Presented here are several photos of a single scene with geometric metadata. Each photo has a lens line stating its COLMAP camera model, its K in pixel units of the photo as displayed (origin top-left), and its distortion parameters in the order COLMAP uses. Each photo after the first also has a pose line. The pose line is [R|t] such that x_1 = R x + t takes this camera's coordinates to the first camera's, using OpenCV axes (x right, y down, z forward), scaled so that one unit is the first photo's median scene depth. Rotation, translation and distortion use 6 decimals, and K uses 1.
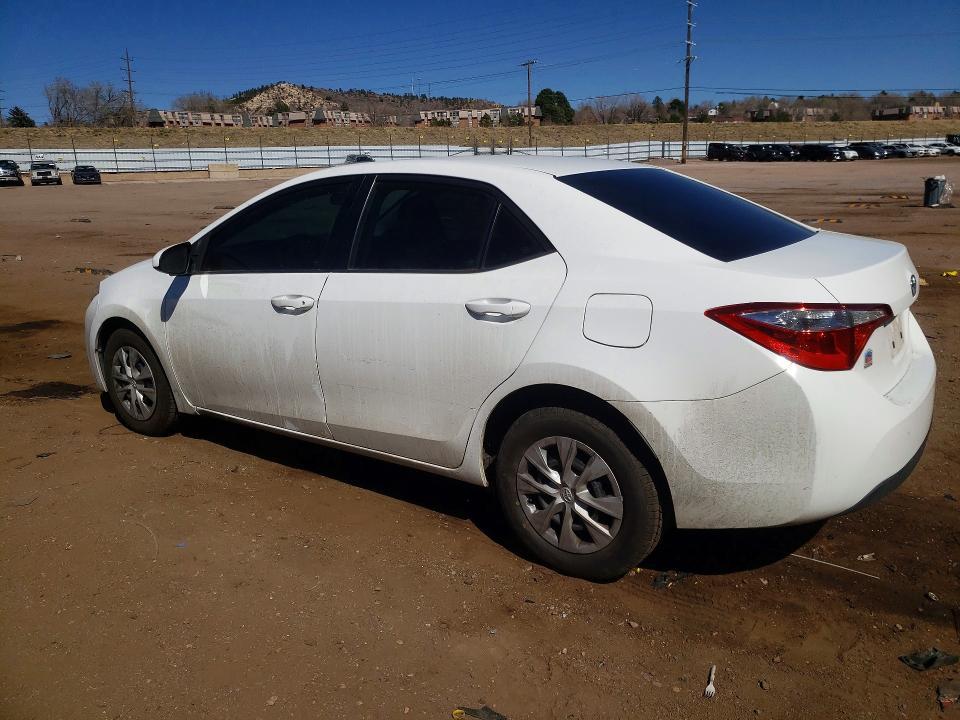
lens RADIAL K [[713.3, 0, 480.0], [0, 713.3, 360.0], [0, 0, 1]] dist [-0.000324, -0.000028]
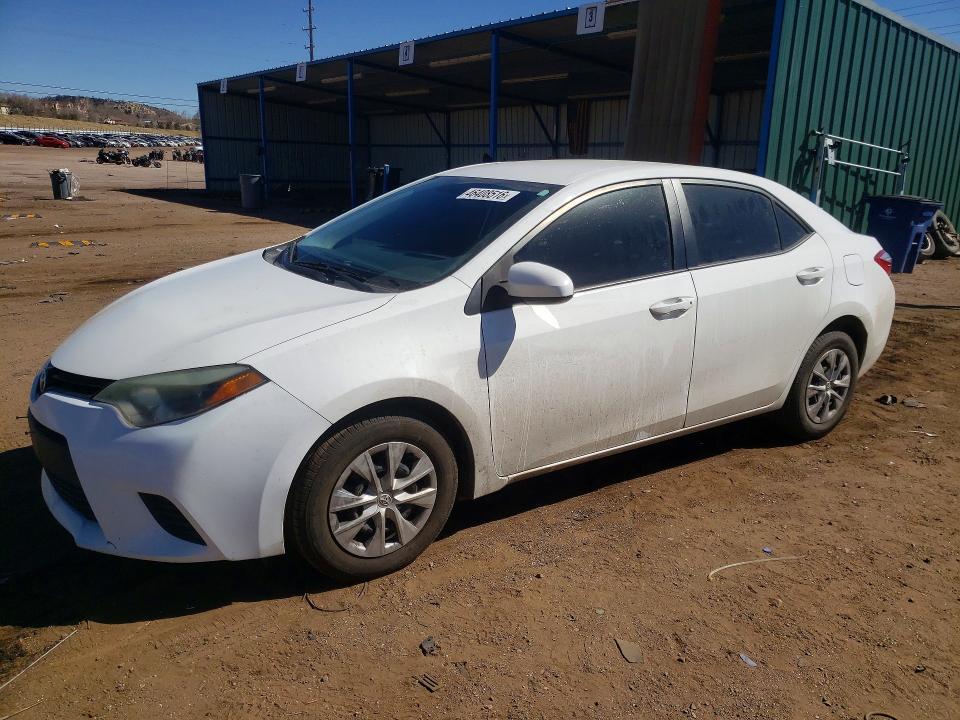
lens RADIAL K [[768.3, 0, 480.0], [0, 768.3, 360.0], [0, 0, 1]] dist [-0.001673, 0.004741]
pose [[0.367471, -0.210588, 0.905880, -1.149393], [0.215268, 0.966836, 0.137435, -0.180957], [-0.904779, 0.144504, 0.400617, 0.680830]]
